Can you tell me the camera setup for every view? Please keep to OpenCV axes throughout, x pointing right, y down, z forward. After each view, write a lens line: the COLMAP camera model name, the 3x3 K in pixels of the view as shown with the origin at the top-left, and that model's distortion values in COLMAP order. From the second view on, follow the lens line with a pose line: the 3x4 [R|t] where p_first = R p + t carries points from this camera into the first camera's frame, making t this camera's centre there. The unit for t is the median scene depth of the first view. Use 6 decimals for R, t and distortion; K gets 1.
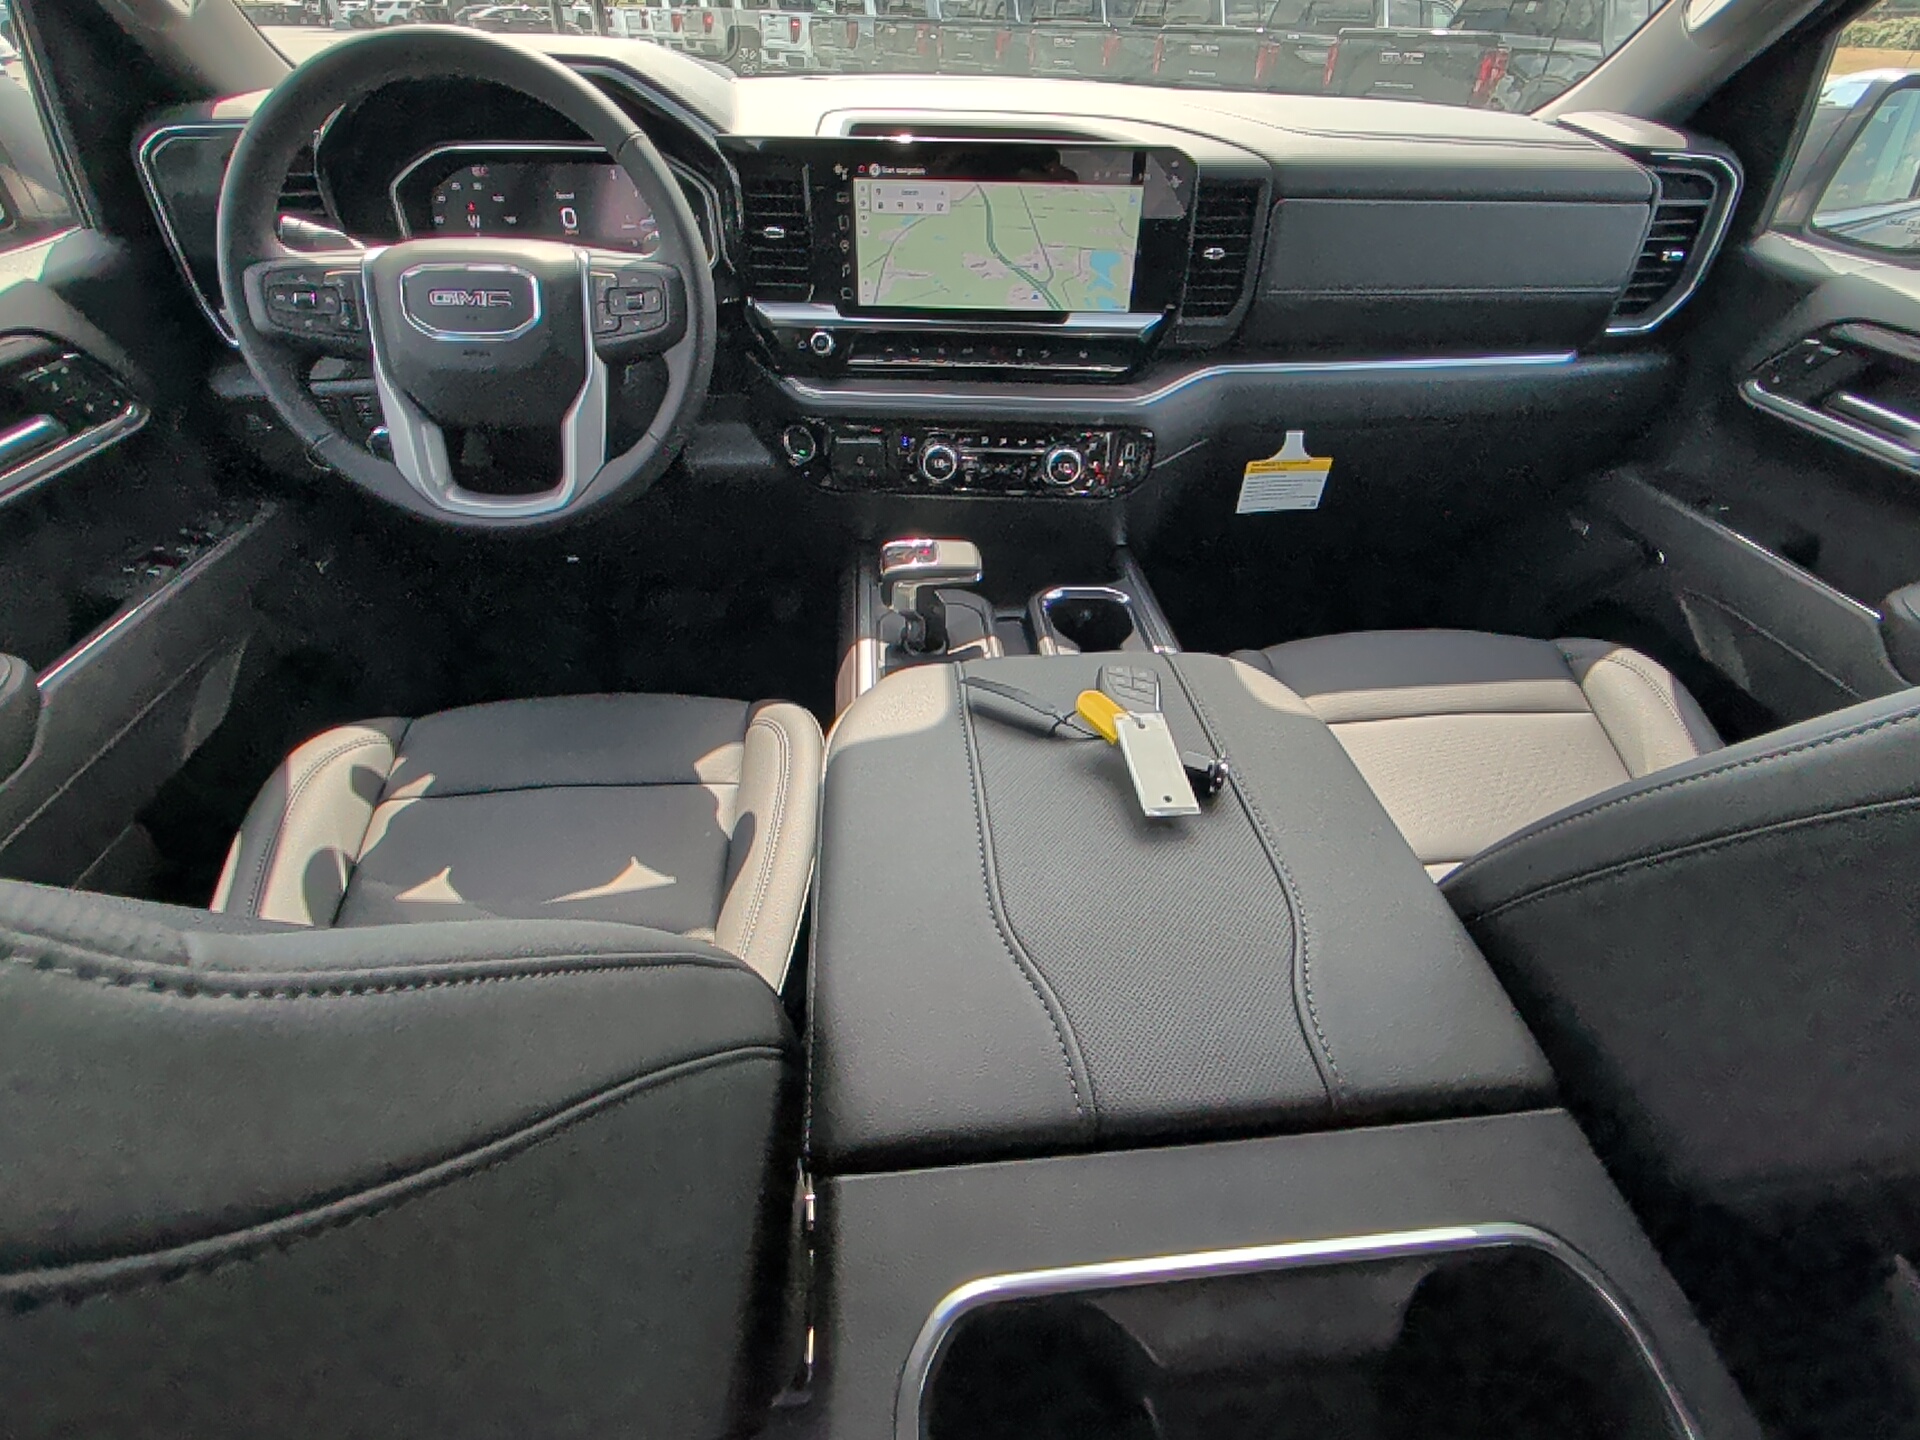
lens RADIAL K [[824.3, 0, 960.0], [0, 824.3, 720.0], [0, 0, 1]] dist [0.000080, -0.010321]
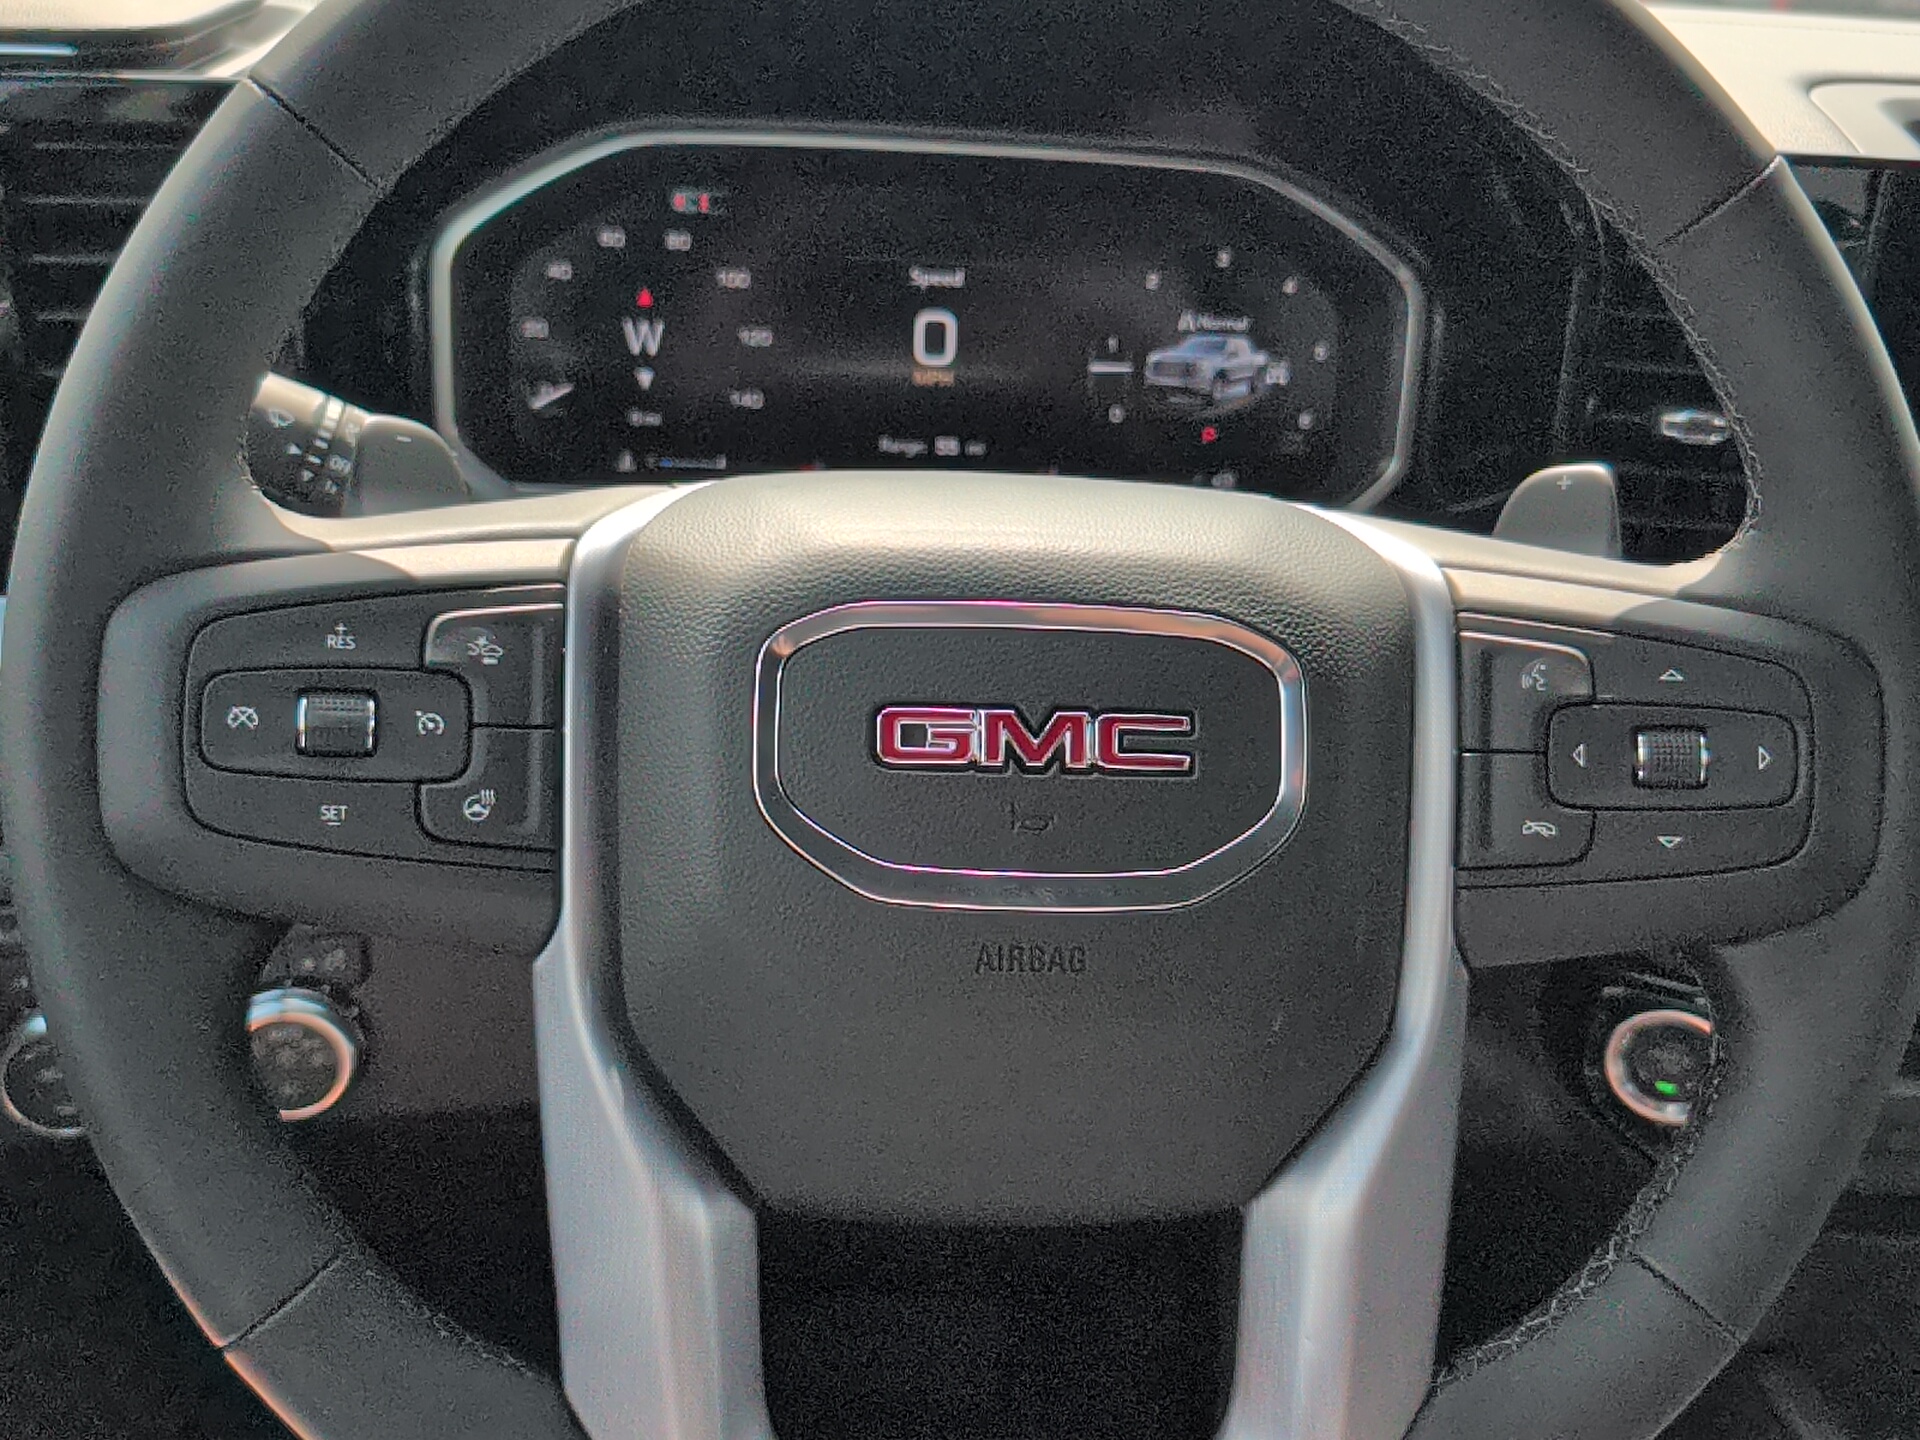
lens RADIAL K [[1688.1, 0, 933.7], [0, 1688.1, 703.8], [0, 0, 1]] dist [0.034610, -0.104809]
pose [[0.999423, 0.033452, 0.005921, -0.520734], [-0.030656, 0.963157, -0.267186, -0.325037], [-0.014641, 0.266851, 0.963627, 0.438531]]
